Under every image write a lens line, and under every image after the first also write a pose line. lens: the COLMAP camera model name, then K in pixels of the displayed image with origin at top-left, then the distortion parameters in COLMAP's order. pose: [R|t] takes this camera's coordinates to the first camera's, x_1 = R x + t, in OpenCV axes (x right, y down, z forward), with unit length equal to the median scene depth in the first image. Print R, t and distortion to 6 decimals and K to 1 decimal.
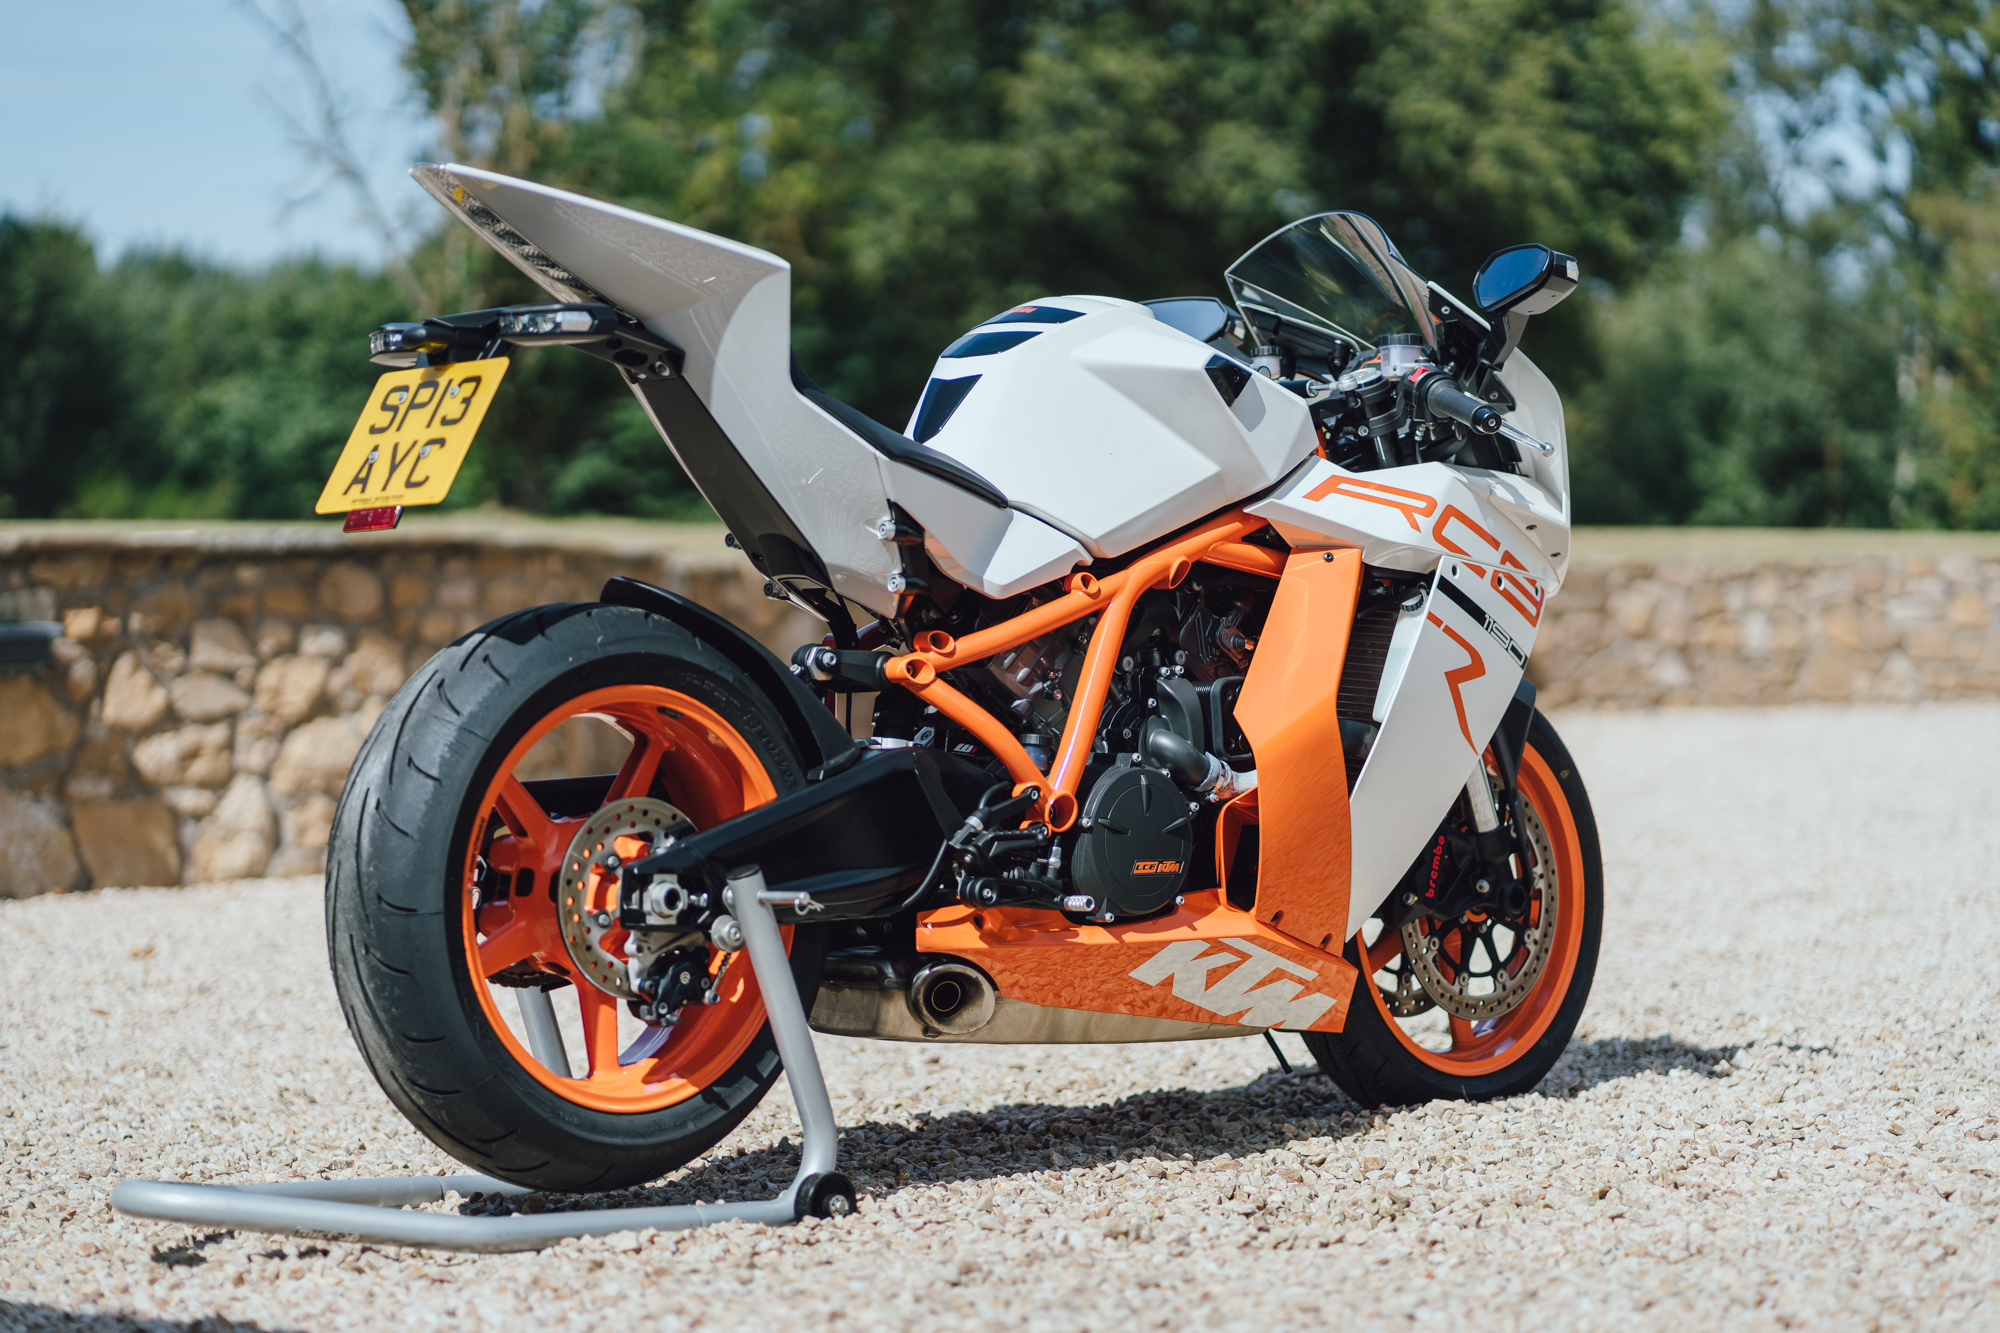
lens RADIAL K [[4904.6, 0, 1000.0], [0, 4904.6, 666.5], [0, 0, 1]] dist [-0.013158, 0.207778]
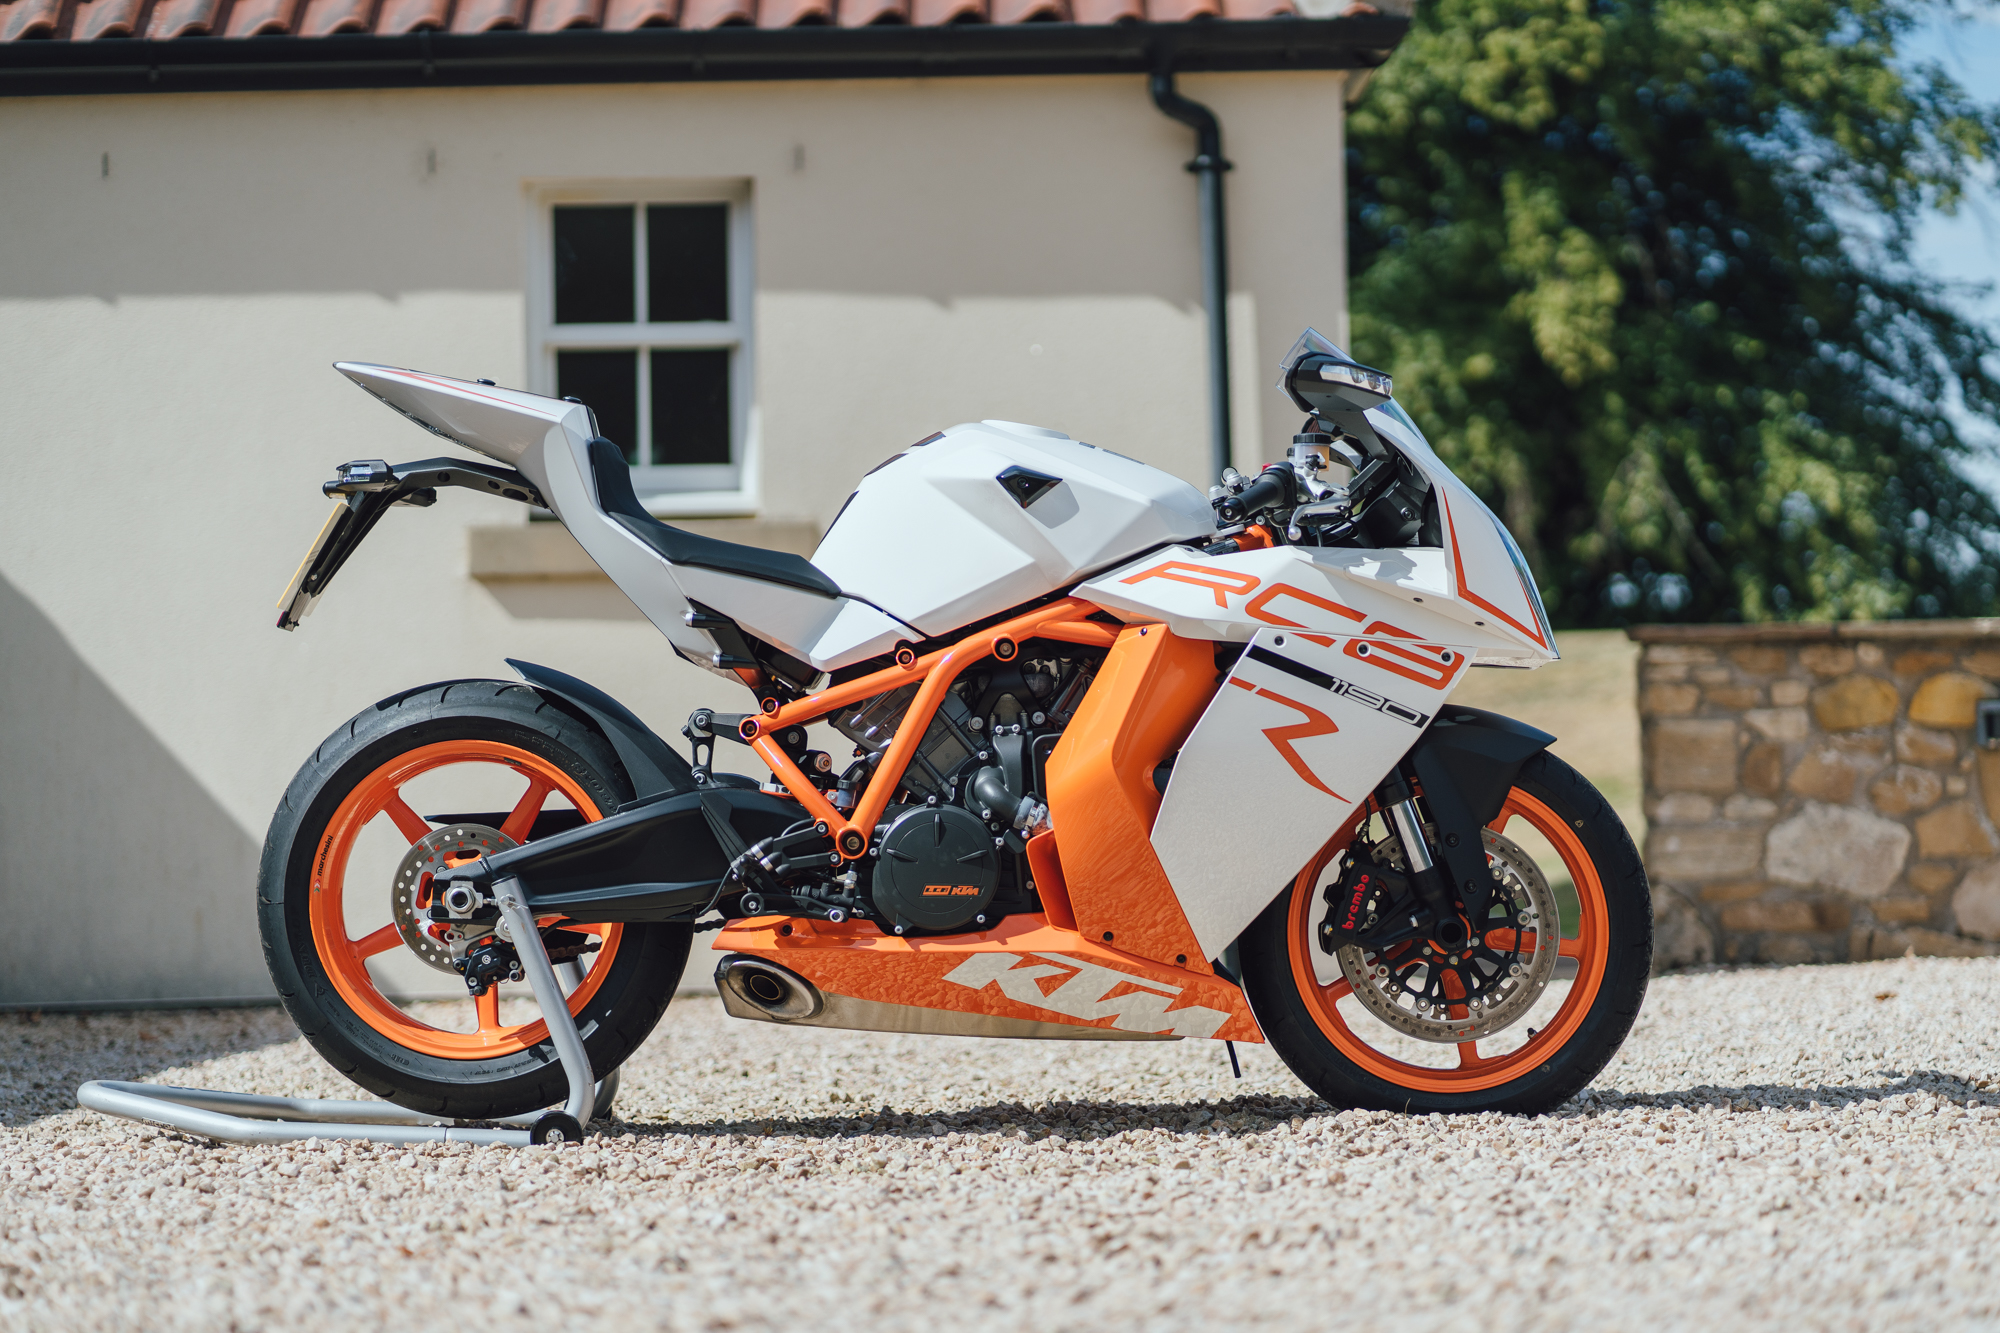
lens RADIAL K [[4904.6, 0, 1000.0], [0, 4904.6, 666.5], [0, 0, 1]] dist [-0.013158, 0.207778]
pose [[0.662885, -0.009413, -0.748662, 0.923775], [0.000867, 0.999930, -0.011805, -0.000155], [0.748721, 0.007176, 0.662847, 0.199093]]
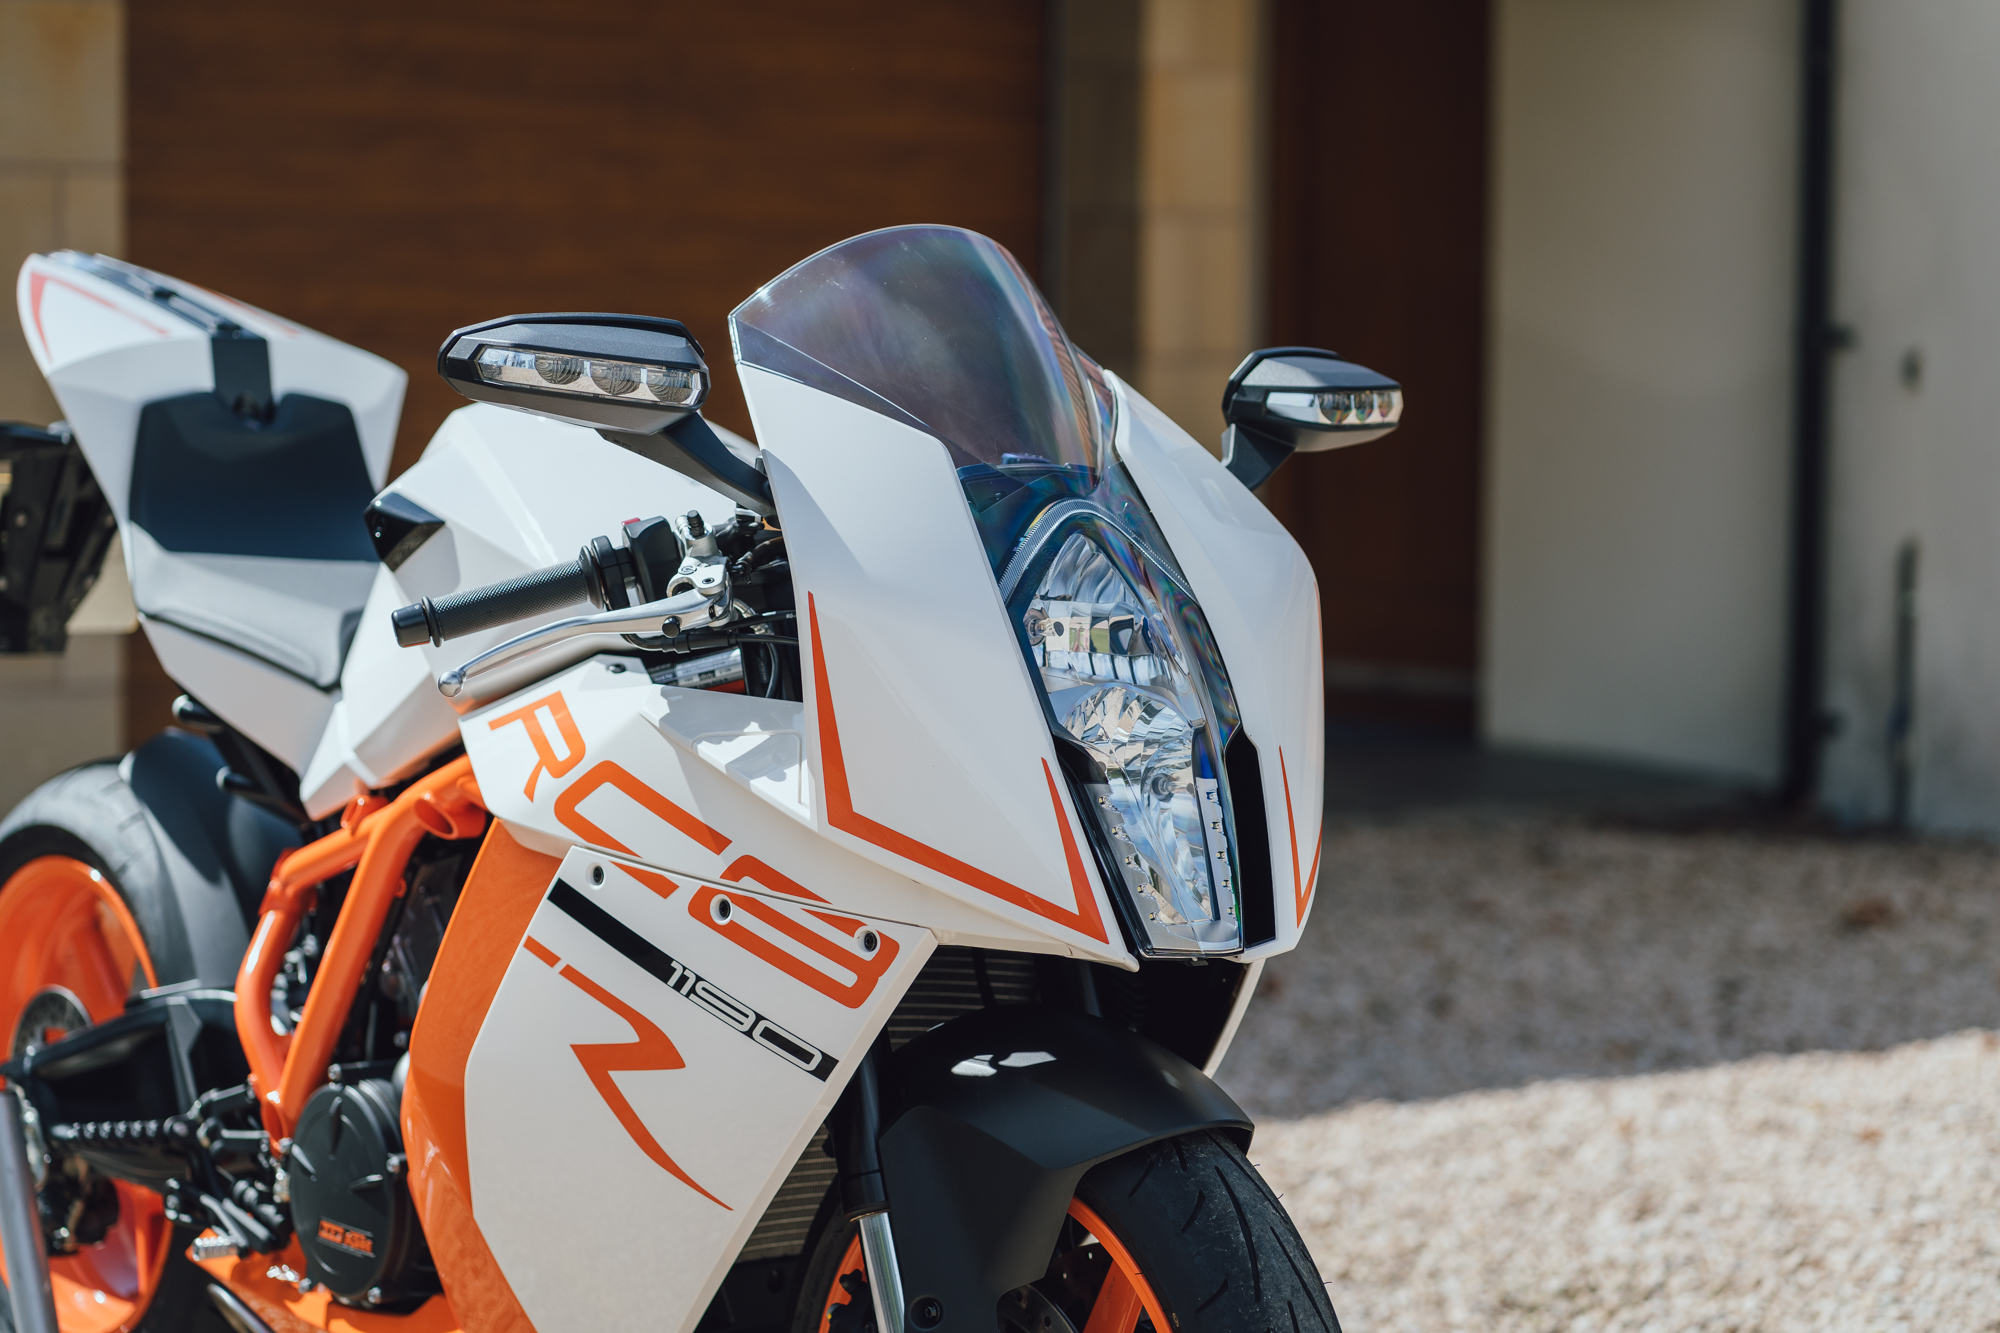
lens RADIAL K [[4570.6, 0, 1000.0], [0, 4570.6, 666.5], [0, 0, 1]] dist [-0.070705, -0.050026]
pose [[-0.103315, 0.086780, -0.990856, 0.631125], [-0.016569, 0.995898, 0.088949, -0.094583], [0.994511, 0.025607, -0.101453, 1.124979]]
